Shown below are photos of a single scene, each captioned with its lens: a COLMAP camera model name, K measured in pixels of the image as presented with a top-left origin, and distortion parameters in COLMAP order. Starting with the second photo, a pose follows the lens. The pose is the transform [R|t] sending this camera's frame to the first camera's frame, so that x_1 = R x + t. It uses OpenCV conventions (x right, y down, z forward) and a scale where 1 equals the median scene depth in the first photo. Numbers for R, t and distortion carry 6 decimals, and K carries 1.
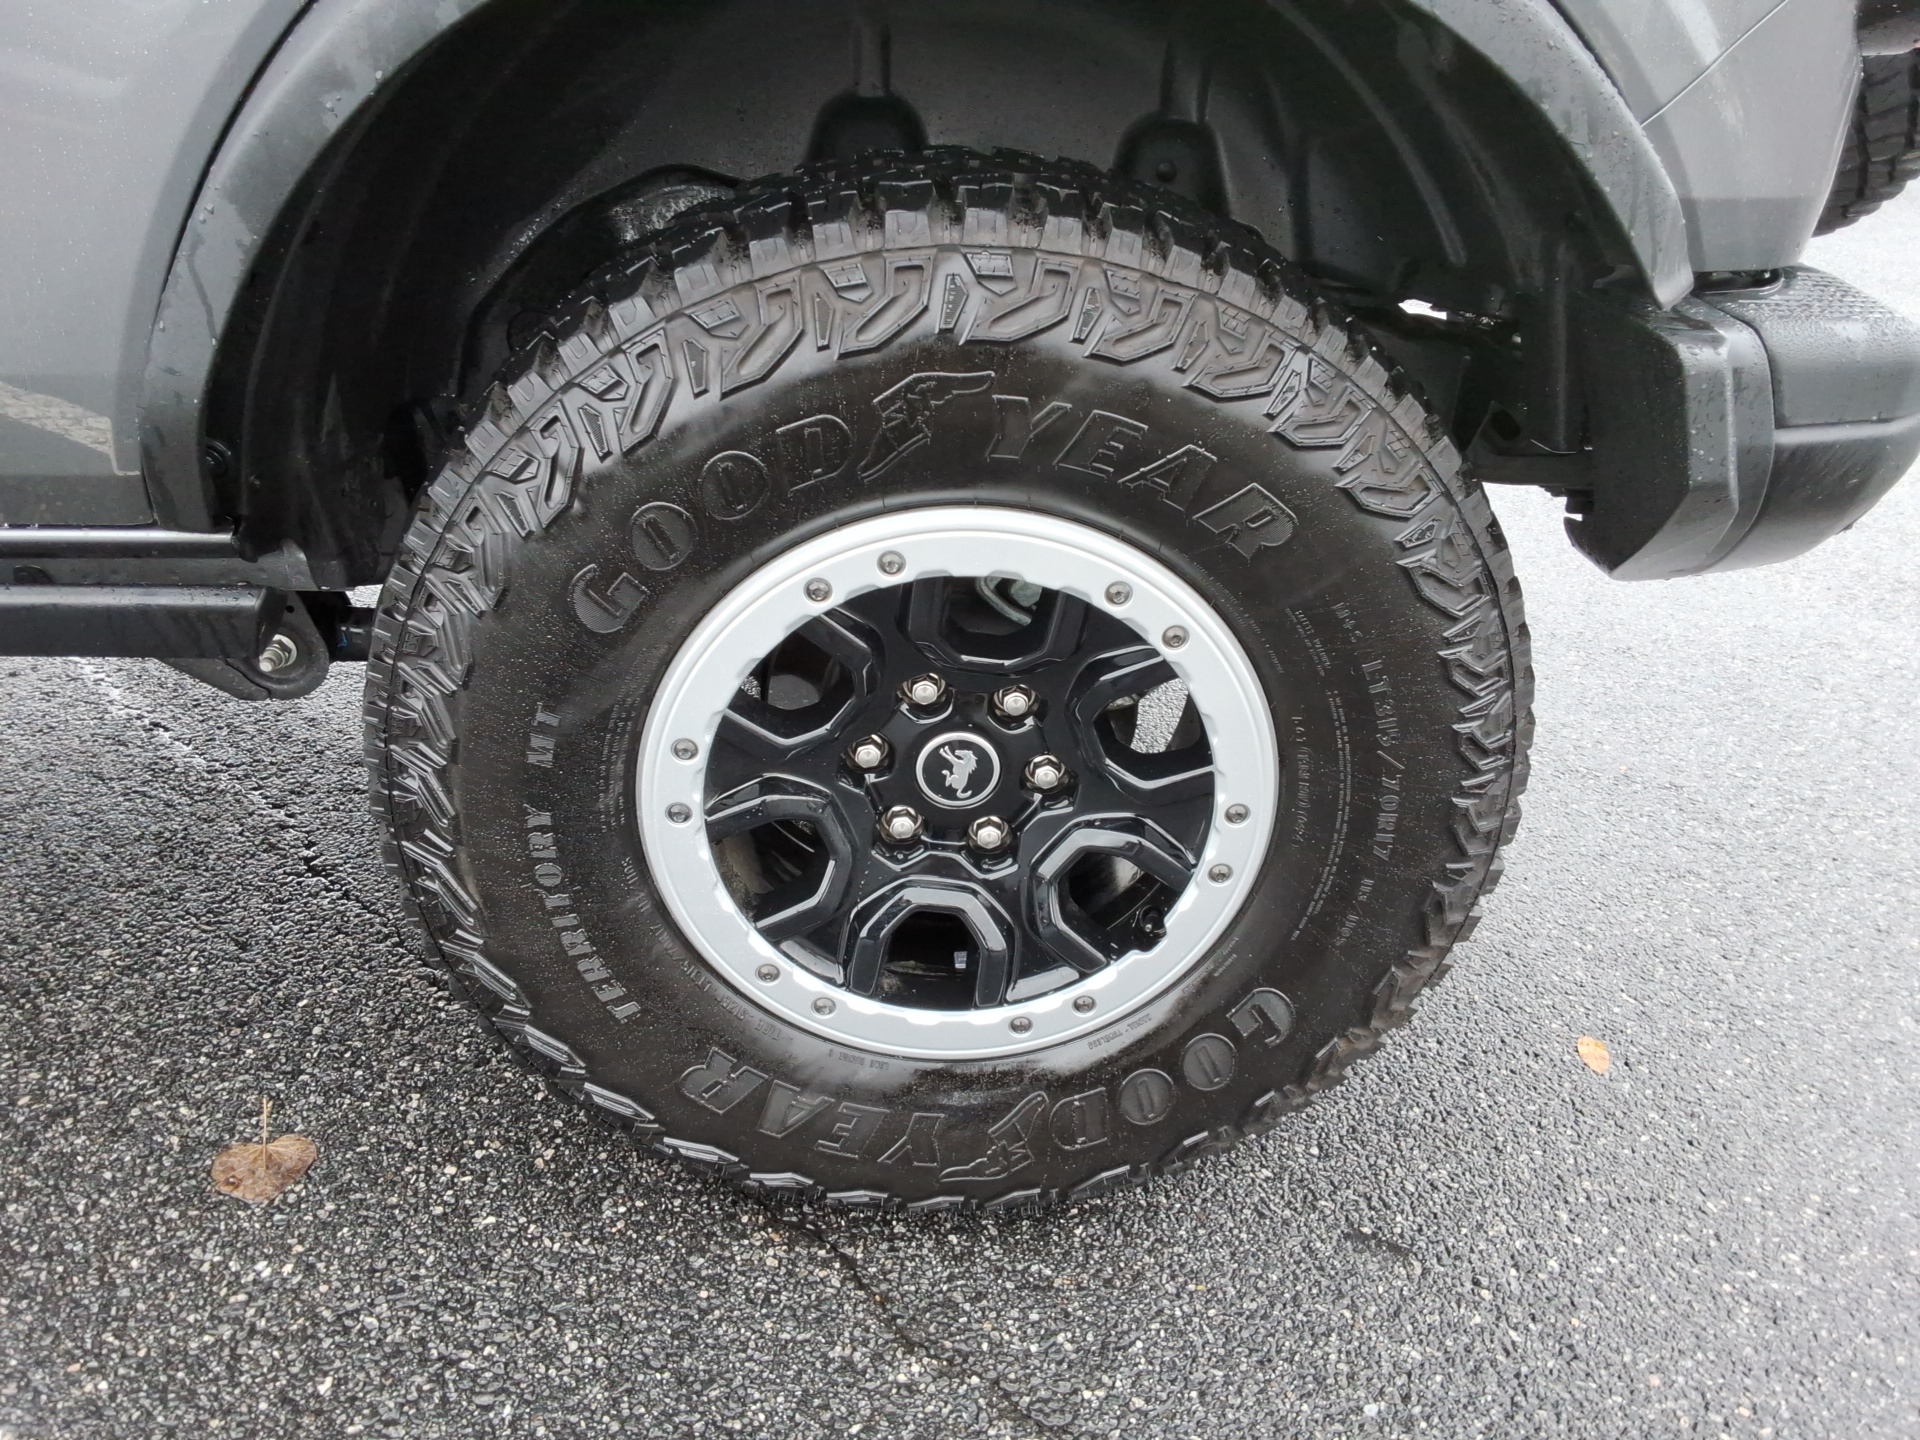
lens RADIAL K [[1531.6, 0, 971.6], [0, 1531.6, 703.8], [0, 0, 1]] dist [0.114175, -0.171650]
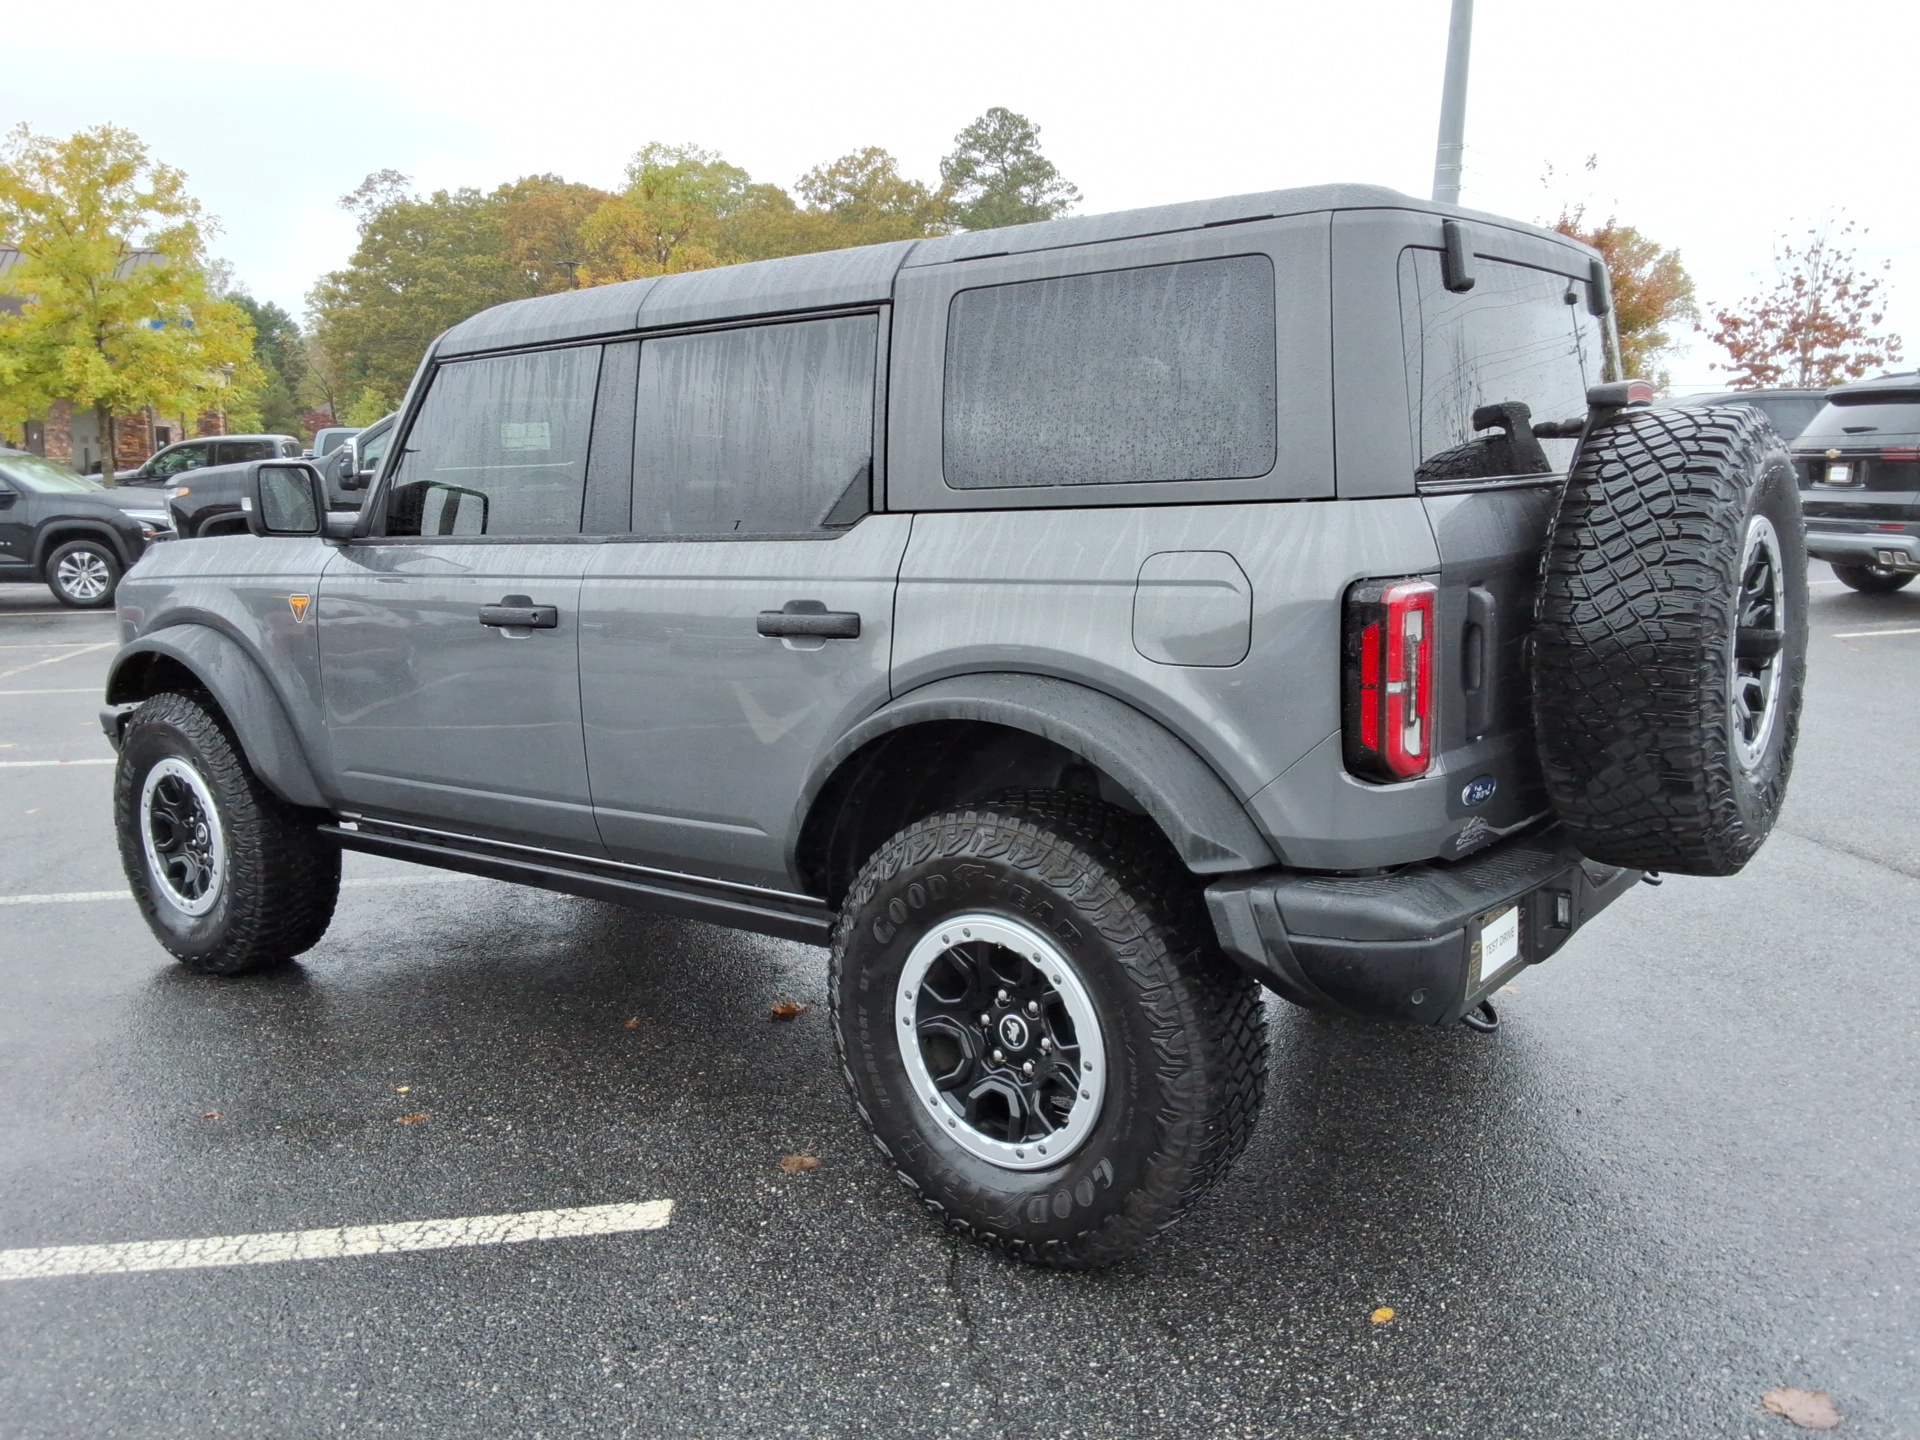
lens RADIAL K [[1531.6, 0, 972.3], [0, 1531.6, 706.8], [0, 0, 1]] dist [0.114175, -0.171650]
pose [[0.766131, 0.041695, -0.641331, 1.551645], [-0.251043, 0.938030, -0.238910, 0.166304], [0.591626, 0.344038, 0.729121, -1.028731]]
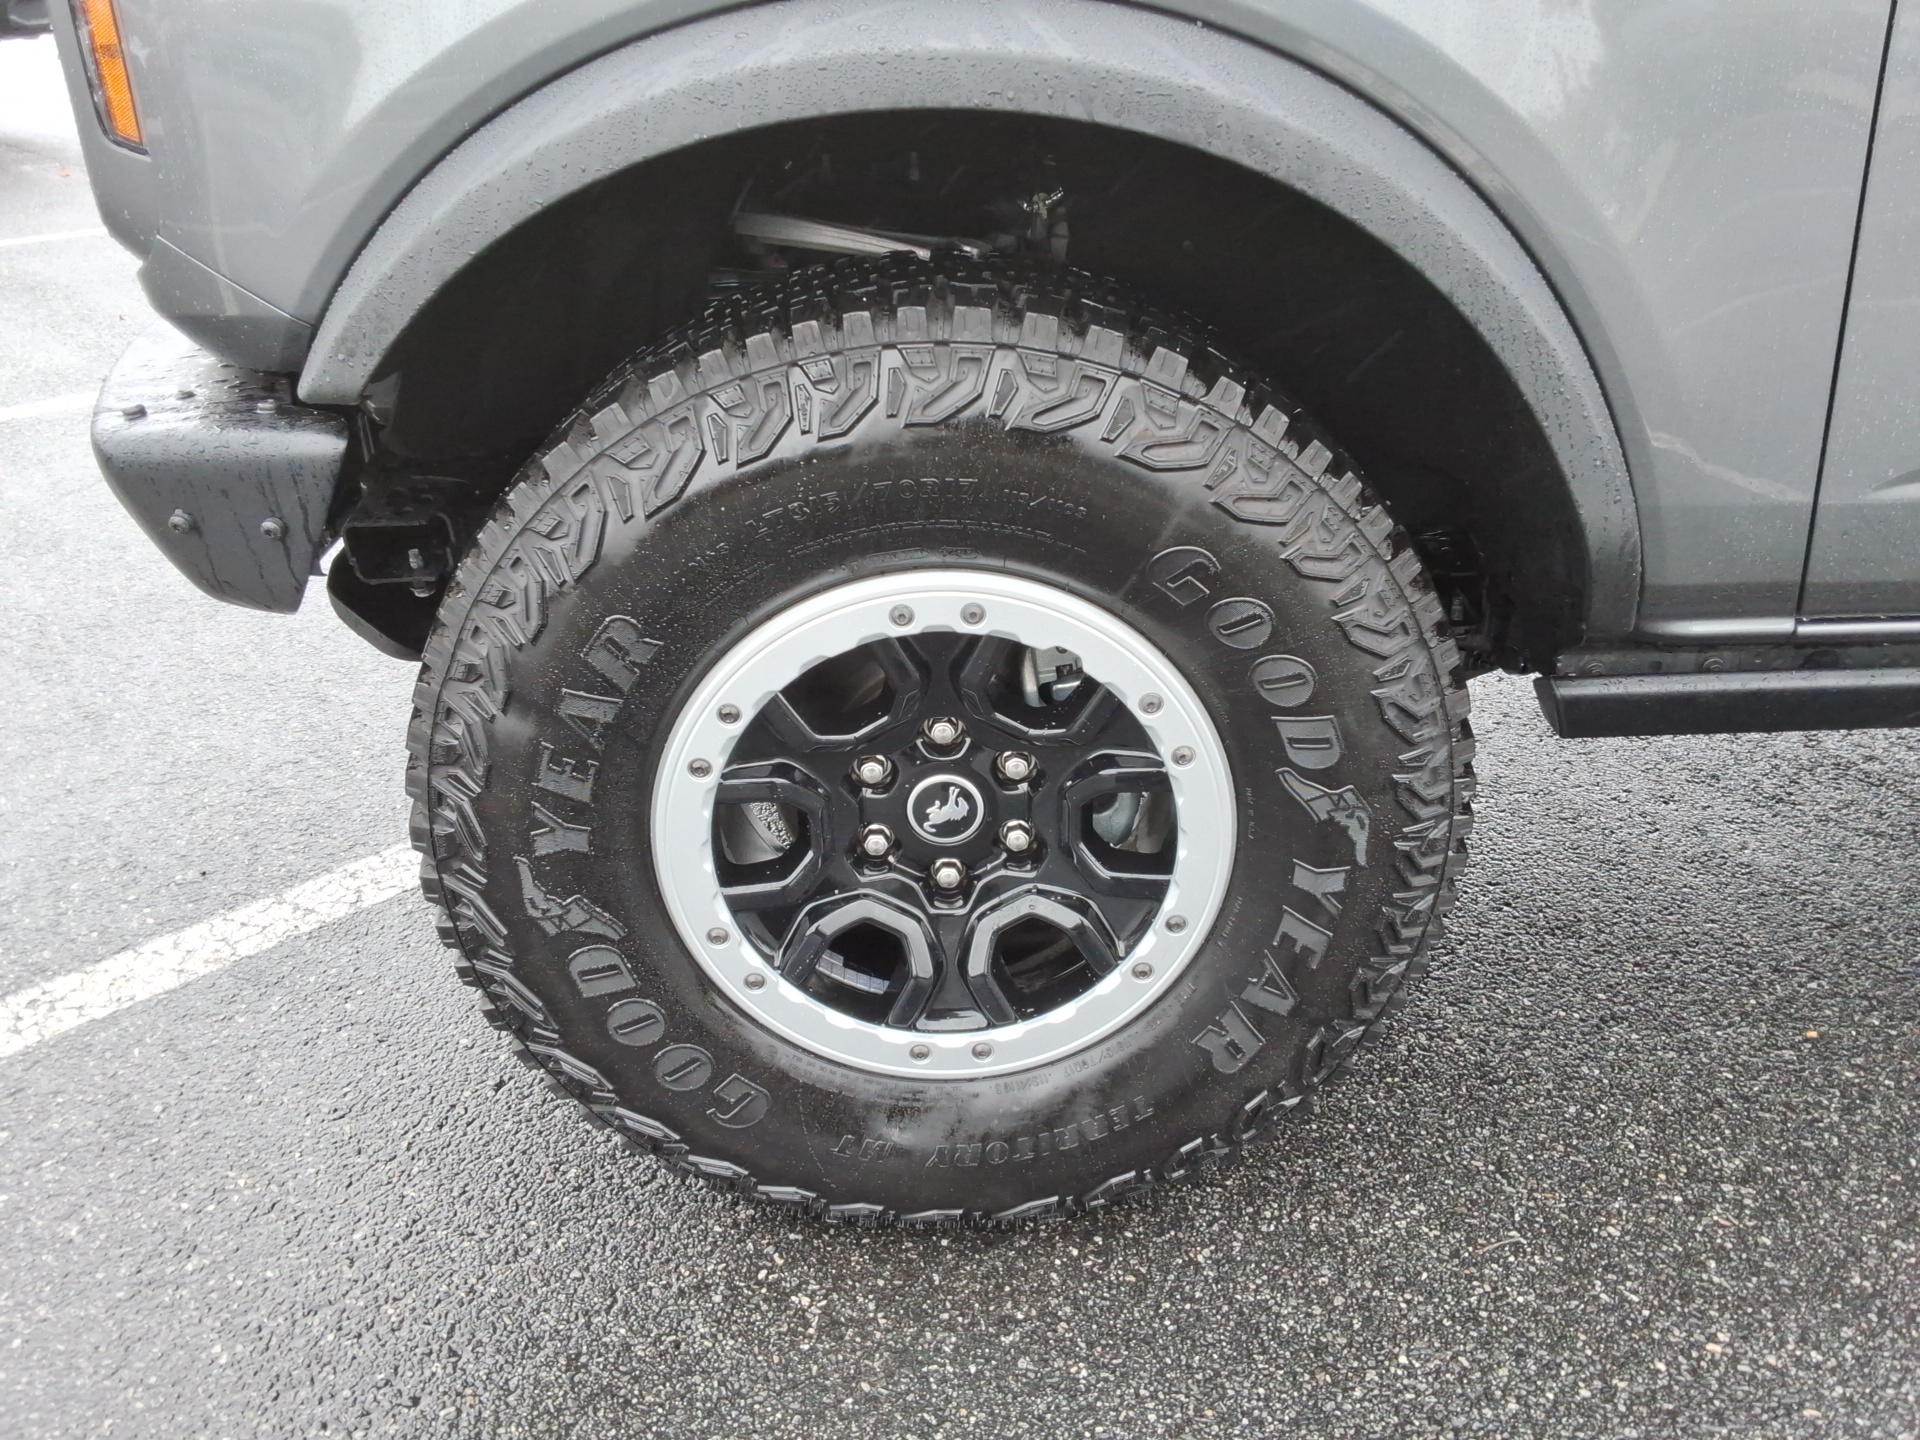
lens RADIAL K [[1531.6, 0, 975.1], [0, 1531.6, 704.2], [0, 0, 1]] dist [0.114175, -0.171650]
pose [[0.998176, -0.031527, -0.051479, -2.576362], [0.029735, 0.998937, -0.035212, -0.031527], [0.052534, 0.033617, 0.998053, -0.259701]]
